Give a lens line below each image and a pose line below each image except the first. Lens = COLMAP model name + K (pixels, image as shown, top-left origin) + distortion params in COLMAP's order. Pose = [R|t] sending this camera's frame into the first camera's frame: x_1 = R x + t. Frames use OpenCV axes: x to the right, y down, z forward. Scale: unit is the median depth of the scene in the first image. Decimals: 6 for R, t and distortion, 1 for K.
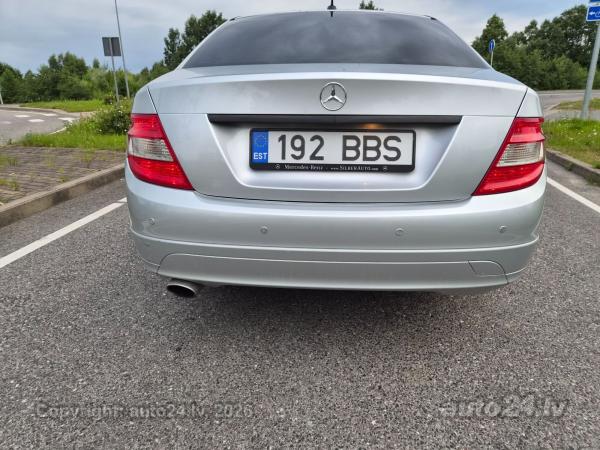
lens RADIAL K [[409.5, 0, 303.4], [0, 409.5, 224.5], [0, 0, 1]] dist [0.046278, -0.025991]
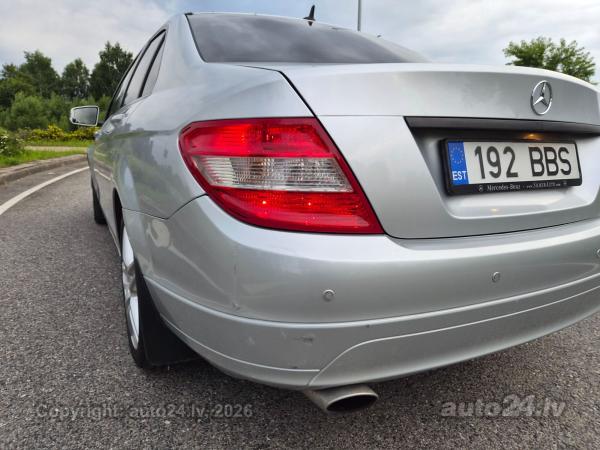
lens RADIAL K [[409.5, 0, 299.4], [0, 409.5, 221.8], [0, 0, 1]] dist [0.046278, -0.025991]
pose [[0.841914, -0.094156, 0.531334, -0.737062], [0.150927, 0.986449, -0.064342, -0.083580], [-0.518075, 0.134363, 0.844716, 0.549783]]
